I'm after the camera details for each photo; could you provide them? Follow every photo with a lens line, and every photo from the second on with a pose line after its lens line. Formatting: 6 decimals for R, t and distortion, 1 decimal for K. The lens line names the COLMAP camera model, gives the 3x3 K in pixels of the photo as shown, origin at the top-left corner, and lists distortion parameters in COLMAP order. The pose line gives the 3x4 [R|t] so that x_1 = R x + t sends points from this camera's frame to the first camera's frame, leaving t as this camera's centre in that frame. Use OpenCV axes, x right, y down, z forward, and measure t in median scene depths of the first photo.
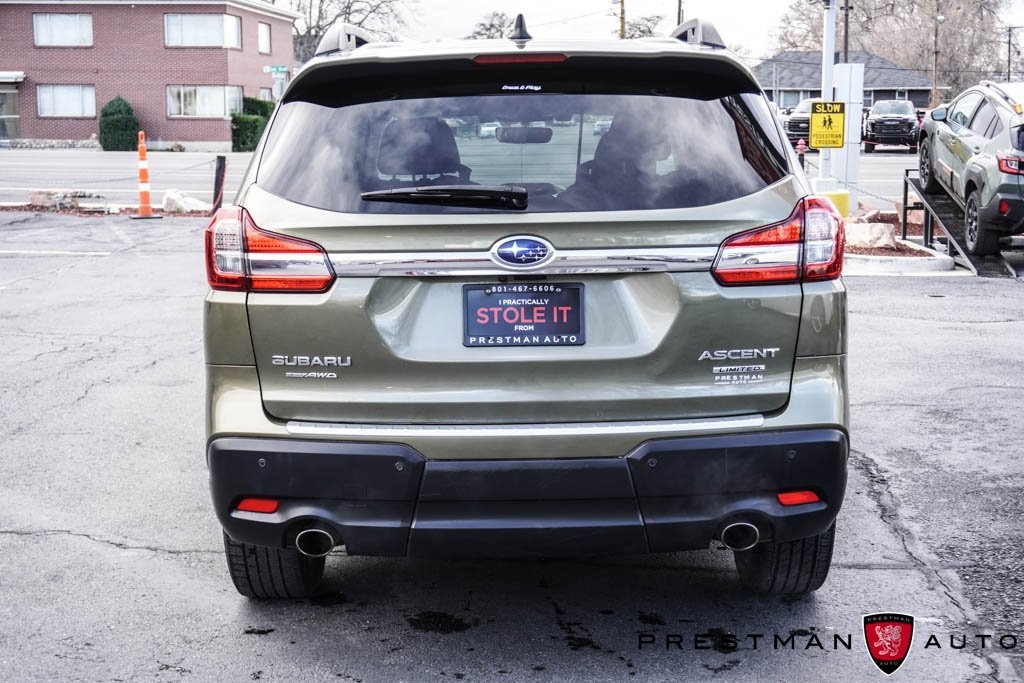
lens RADIAL K [[1591.9, 0, 511.1], [0, 1591.9, 341.5], [0, 0, 1]] dist [0.006773, 0.000000]
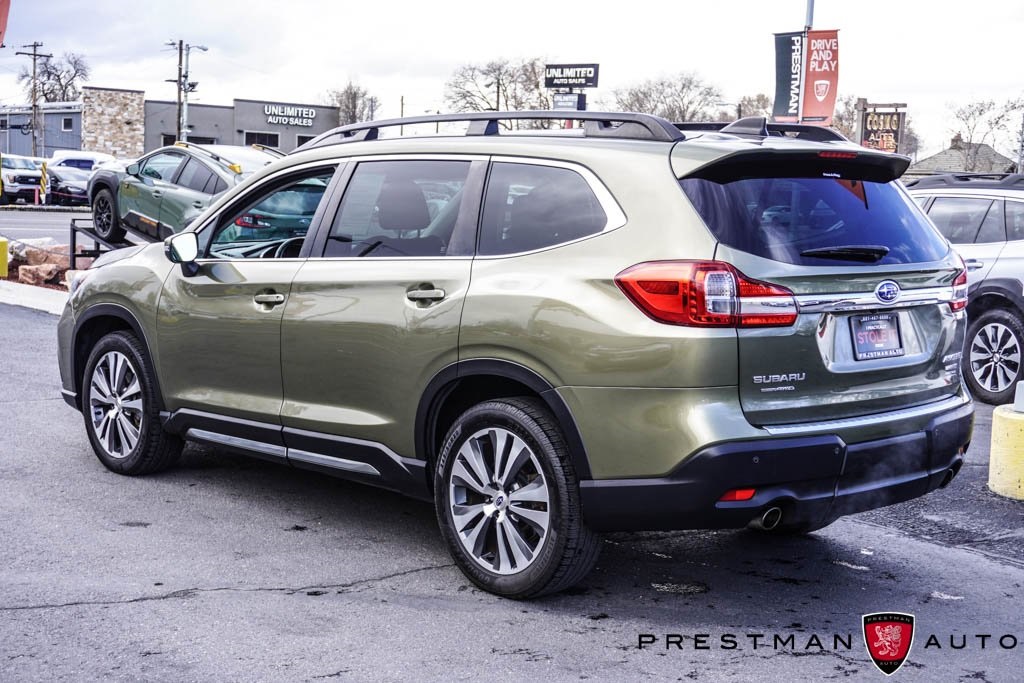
lens RADIAL K [[1591.9, 0, 510.3], [0, 1591.9, 343.7], [0, 0, 1]] dist [0.006773, 0.000000]
pose [[0.689677, -0.043500, 0.722810, -1.235266], [0.062571, 0.998040, 0.000361, -0.030750], [-0.721409, 0.044978, 0.691047, 0.253154]]
